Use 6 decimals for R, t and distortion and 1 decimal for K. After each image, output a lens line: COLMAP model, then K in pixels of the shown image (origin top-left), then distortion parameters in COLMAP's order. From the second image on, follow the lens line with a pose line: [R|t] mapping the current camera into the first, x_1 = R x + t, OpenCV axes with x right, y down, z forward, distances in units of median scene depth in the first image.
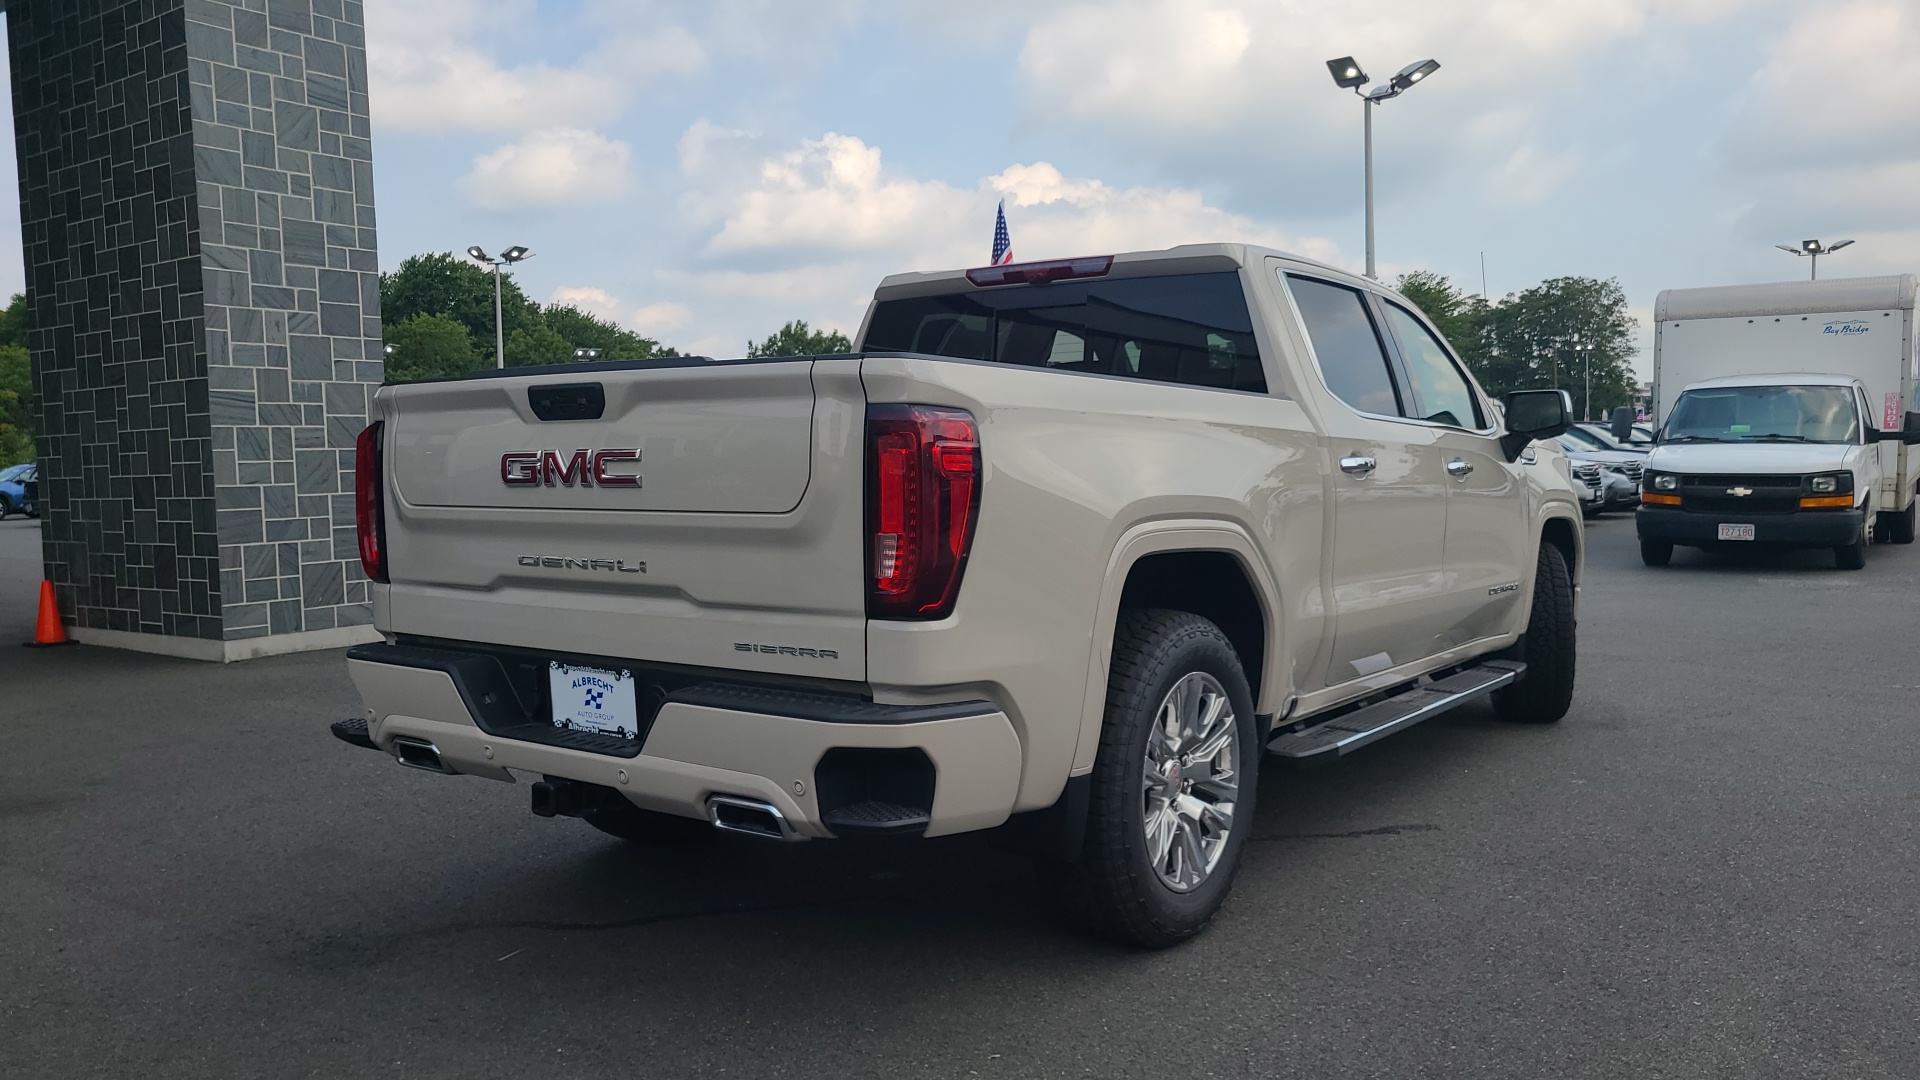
lens RADIAL K [[1457.9, 0, 924.9], [0, 1457.9, 563.5], [0, 0, 1]] dist [0.054629, -0.037425]
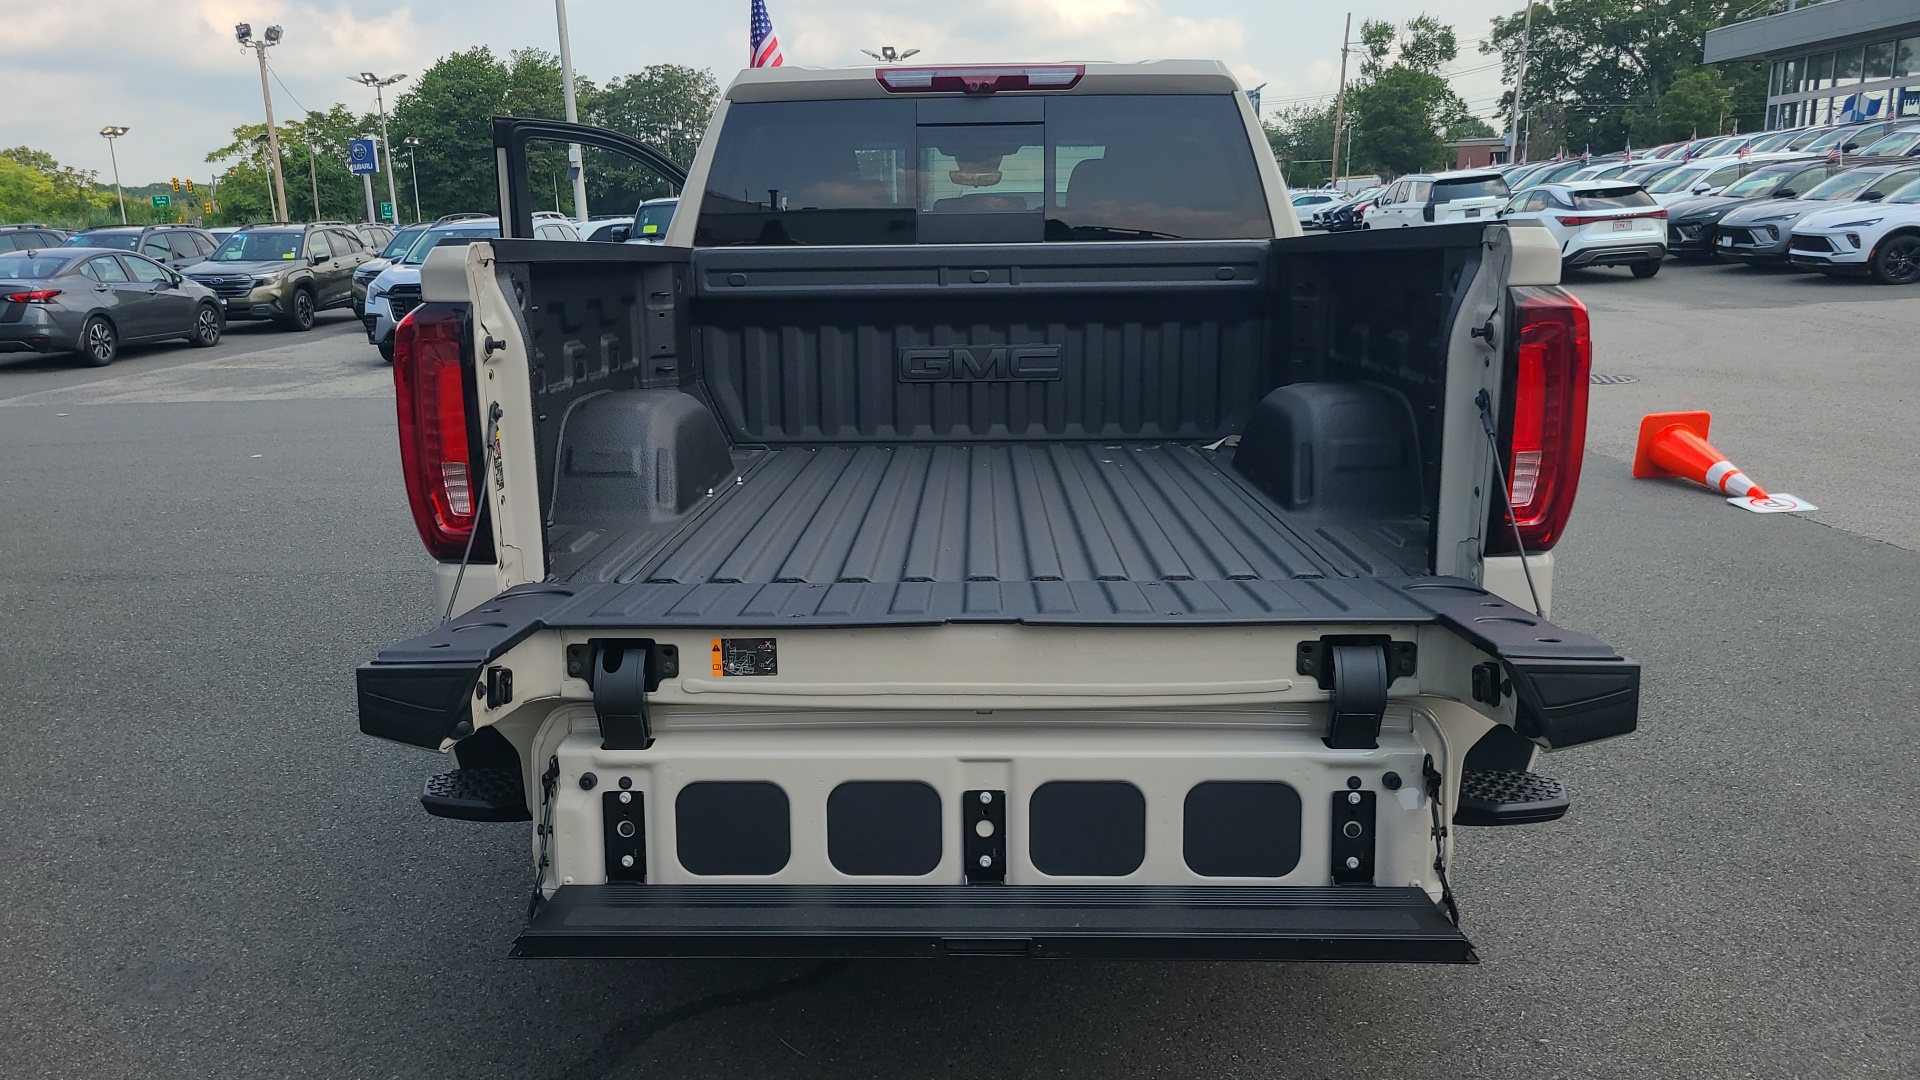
lens RADIAL K [[1457.9, 0, 924.9], [0, 1457.9, 563.5], [0, 0, 1]] dist [0.054629, -0.037425]
pose [[0.823680, -0.128630, 0.552273, -0.562029], [0.047851, 0.986225, 0.158336, -0.076953], [-0.565032, -0.103991, 0.818489, 0.383466]]
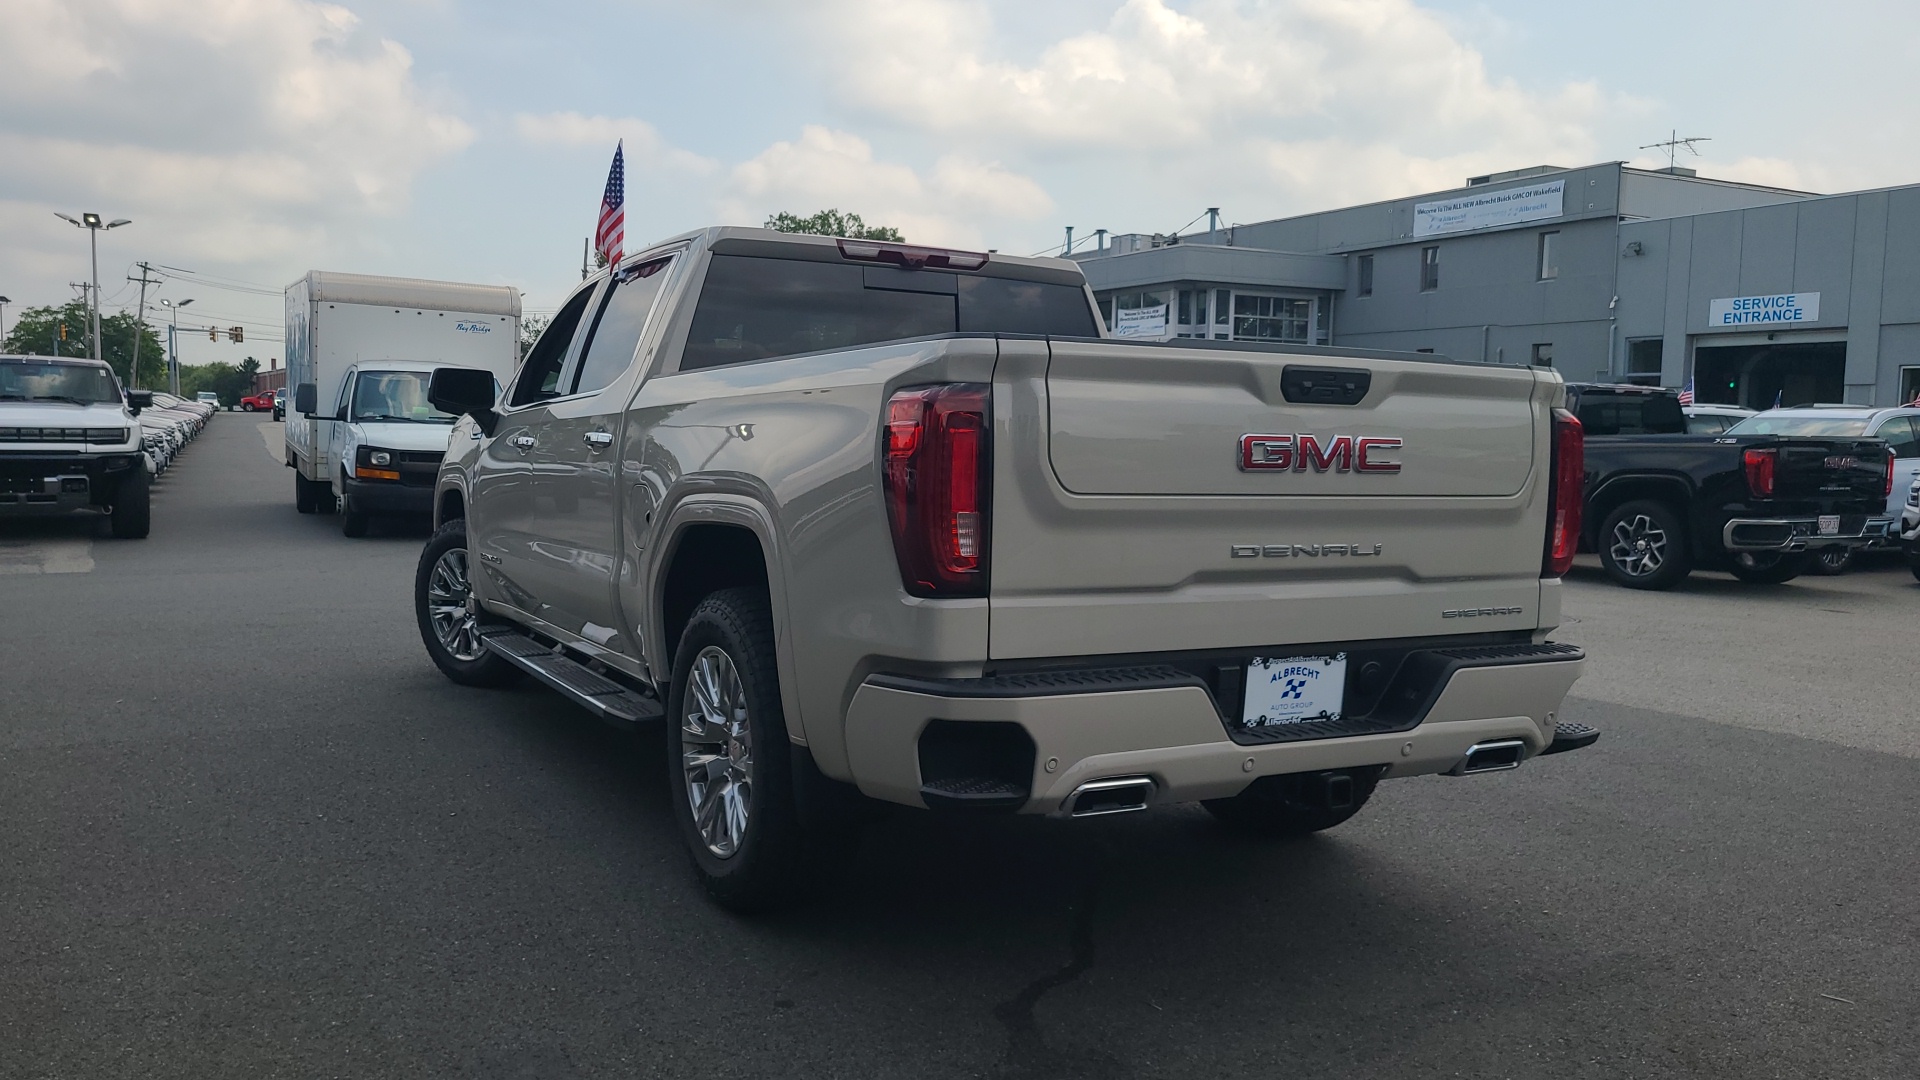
lens RADIAL K [[1461.6, 0, 947.3], [0, 1461.6, 554.2], [0, 0, 1]] dist [0.043645, -0.009415]
pose [[0.416230, -0.049524, 0.907910, -1.065128], [0.037655, 0.998598, 0.037208, -0.037681], [-0.908479, 0.018701, 0.417511, 0.704113]]
